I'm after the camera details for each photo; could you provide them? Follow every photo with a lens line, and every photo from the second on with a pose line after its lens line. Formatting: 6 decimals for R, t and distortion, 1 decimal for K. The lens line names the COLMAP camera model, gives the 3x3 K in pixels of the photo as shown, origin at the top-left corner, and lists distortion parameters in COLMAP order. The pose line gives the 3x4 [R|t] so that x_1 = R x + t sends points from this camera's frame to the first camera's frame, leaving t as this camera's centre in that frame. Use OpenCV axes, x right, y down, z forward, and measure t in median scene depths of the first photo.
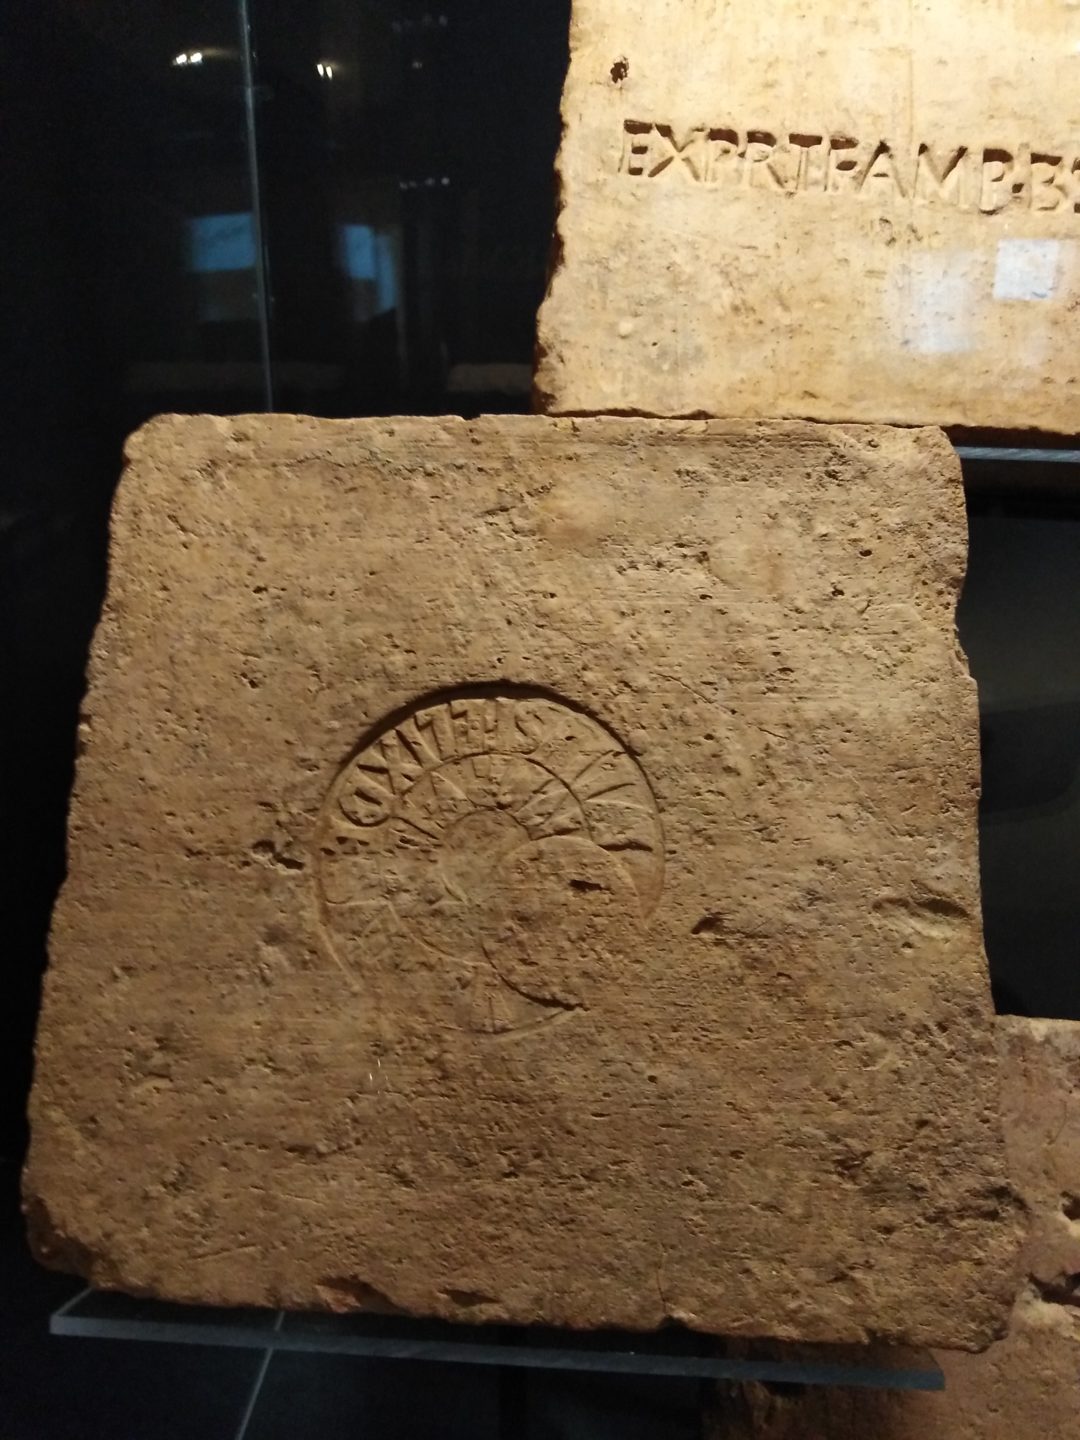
lens RADIAL K [[1063.7, 0, 536.9], [0, 1063.7, 716.5], [0, 0, 1]] dist [0.057787, -0.056866]
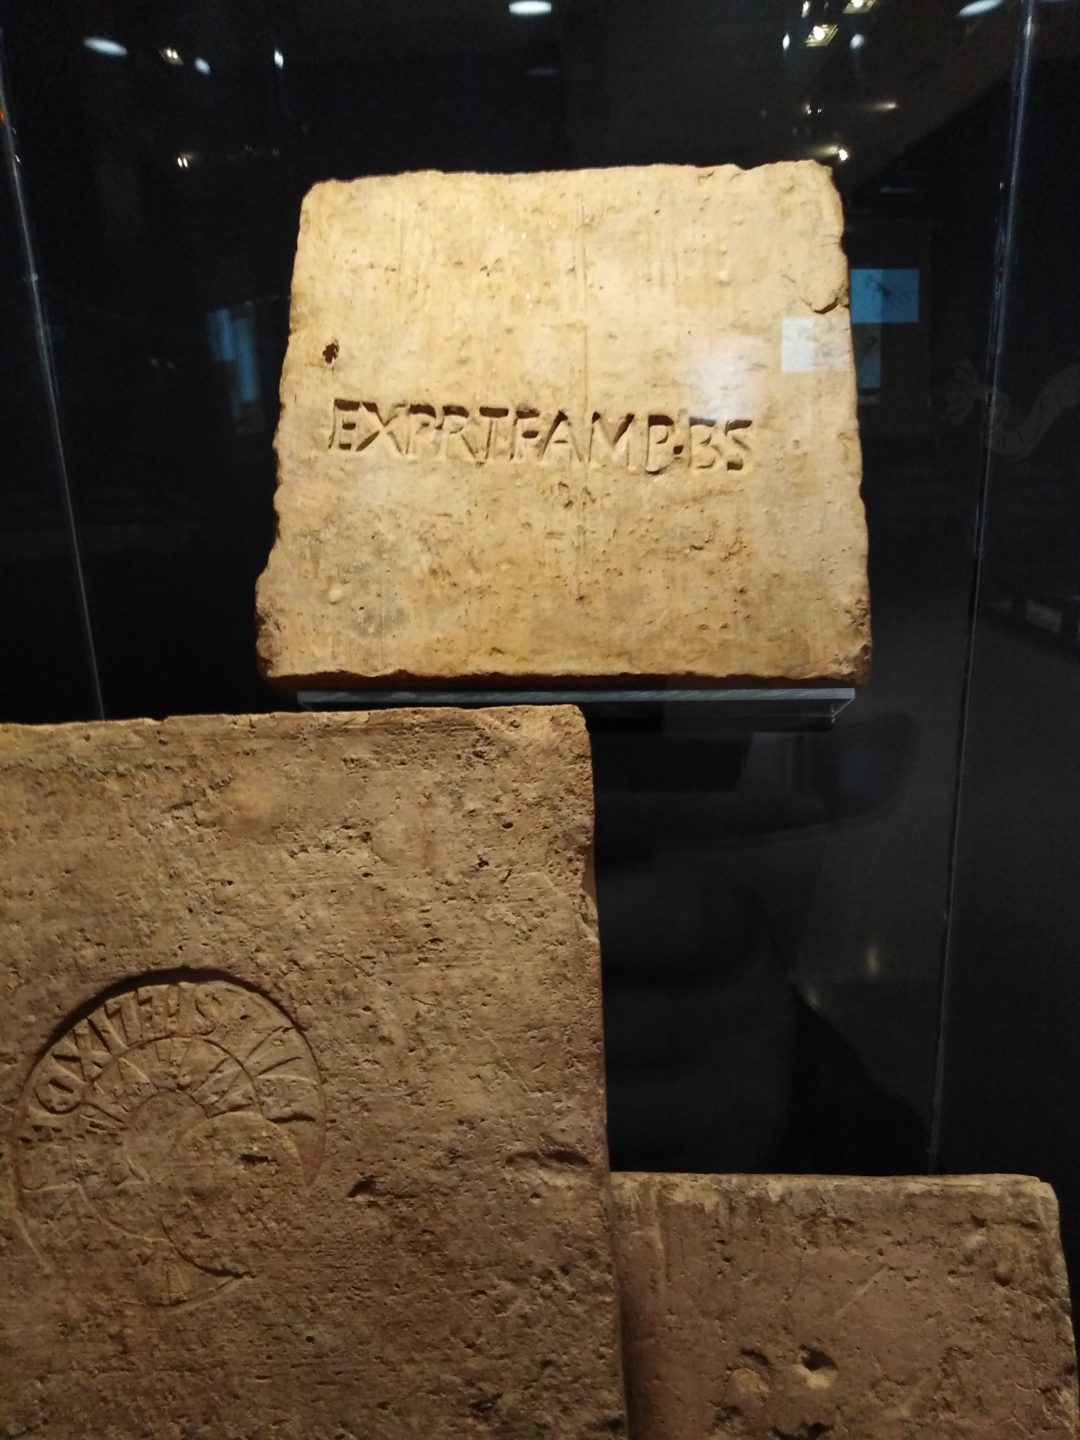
lens RADIAL K [[1060.3, 0, 540.0], [0, 1060.3, 720.0], [0, 0, 1]] dist [0.063600, -0.047851]
pose [[0.997827, -0.062757, 0.020061, 0.333932], [0.063314, 0.997589, -0.028429, -0.236433], [-0.018228, 0.029637, 0.999394, -0.133763]]
